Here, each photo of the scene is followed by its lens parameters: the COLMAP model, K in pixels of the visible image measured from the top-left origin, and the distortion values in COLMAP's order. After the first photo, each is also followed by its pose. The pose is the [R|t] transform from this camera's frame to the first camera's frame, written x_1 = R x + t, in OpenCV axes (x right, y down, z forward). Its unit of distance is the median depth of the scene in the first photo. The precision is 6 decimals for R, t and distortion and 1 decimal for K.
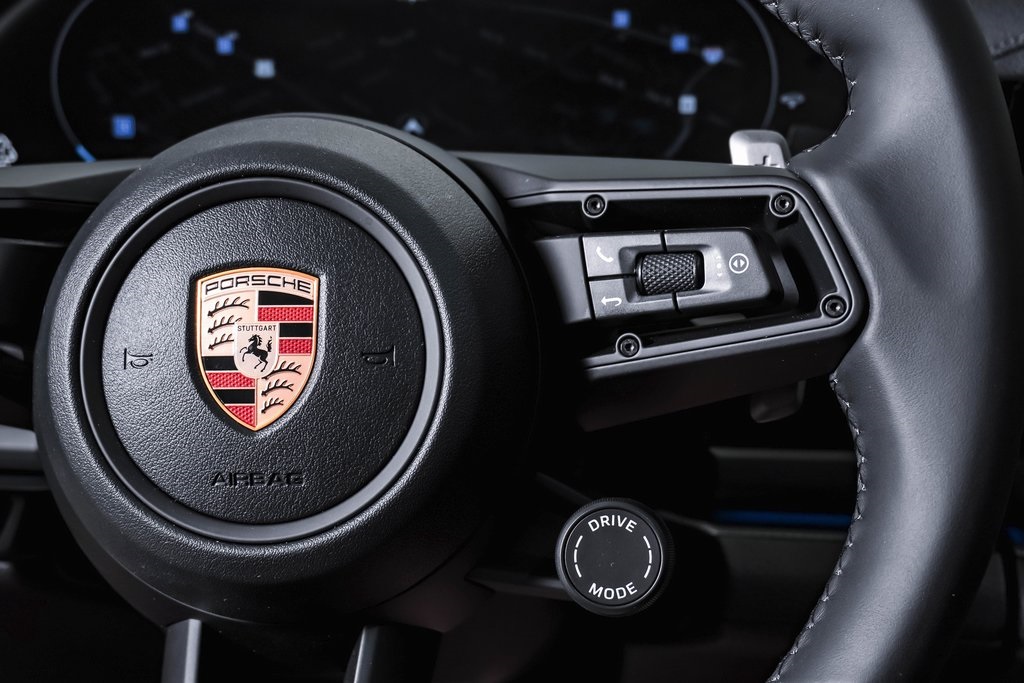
lens RADIAL K [[1459.2, 0, 514.6], [0, 1459.2, 335.3], [0, 0, 1]] dist [-0.028395, 0.000000]
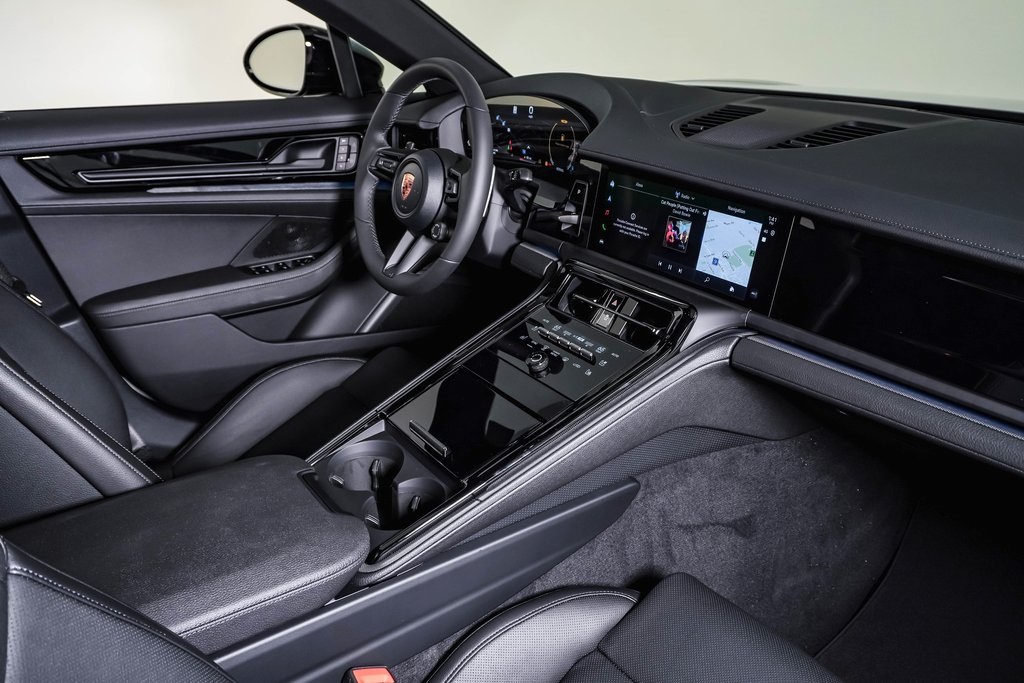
lens RADIAL K [[793.1, 0, 511.0], [0, 793.1, 342.0], [0, 0, 1]] dist [-0.013410, 0.004544]
pose [[0.640180, 0.315343, -0.700520, 2.793359], [-0.158796, 0.946493, 0.280952, -0.403713], [0.751634, -0.068620, 0.656001, -1.014351]]
